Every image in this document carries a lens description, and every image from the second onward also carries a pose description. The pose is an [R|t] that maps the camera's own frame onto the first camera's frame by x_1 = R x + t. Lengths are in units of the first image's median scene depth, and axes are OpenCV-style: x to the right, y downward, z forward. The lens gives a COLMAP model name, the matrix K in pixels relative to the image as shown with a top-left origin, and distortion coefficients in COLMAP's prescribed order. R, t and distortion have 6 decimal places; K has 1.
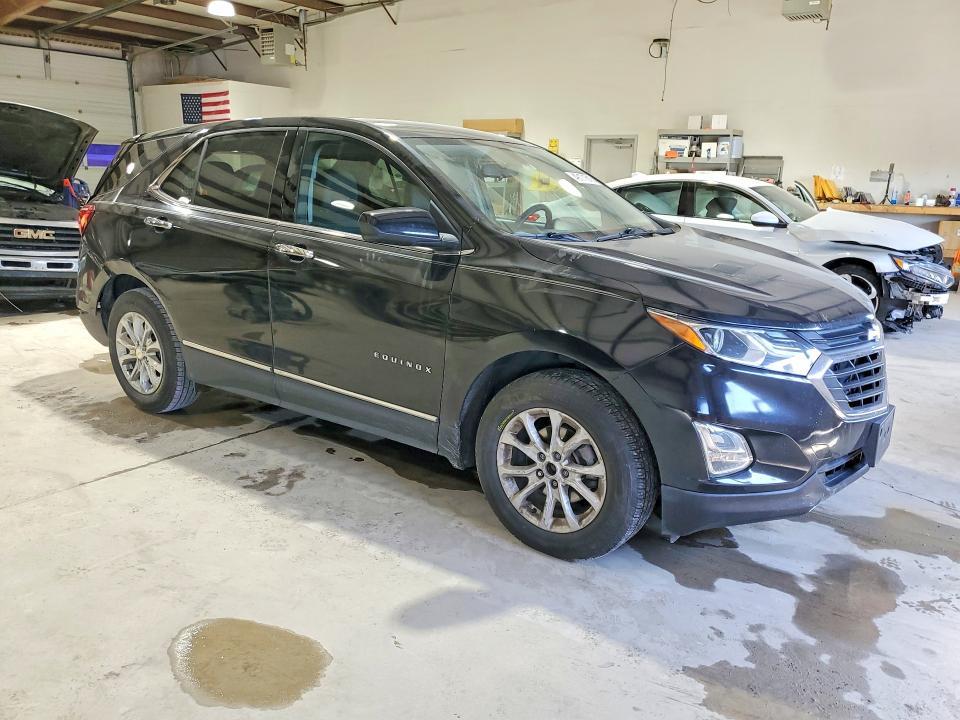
lens RADIAL K [[740.0, 0, 480.0], [0, 740.0, 360.0], [0, 0, 1]] dist [0.041035, -0.007945]
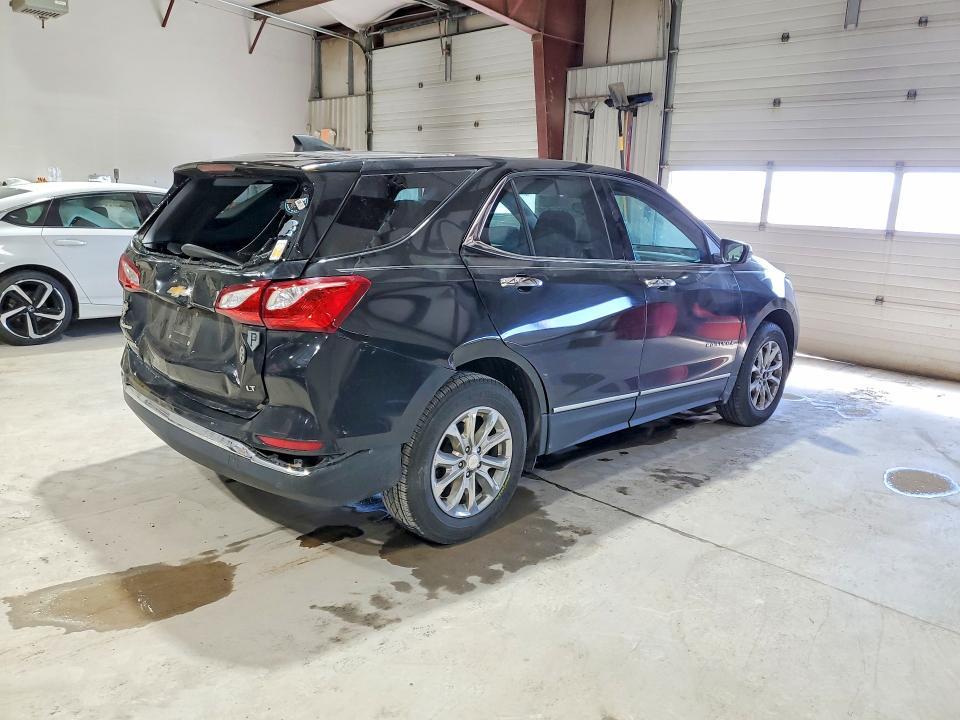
lens RADIAL K [[740.0, 0, 480.0], [0, 740.0, 360.0], [0, 0, 1]] dist [0.041035, -0.007945]
pose [[0.137125, -0.206607, 0.968767, -1.412989], [0.196675, 0.964213, 0.177797, -0.285770], [-0.970832, 0.166152, 0.172852, 1.069535]]
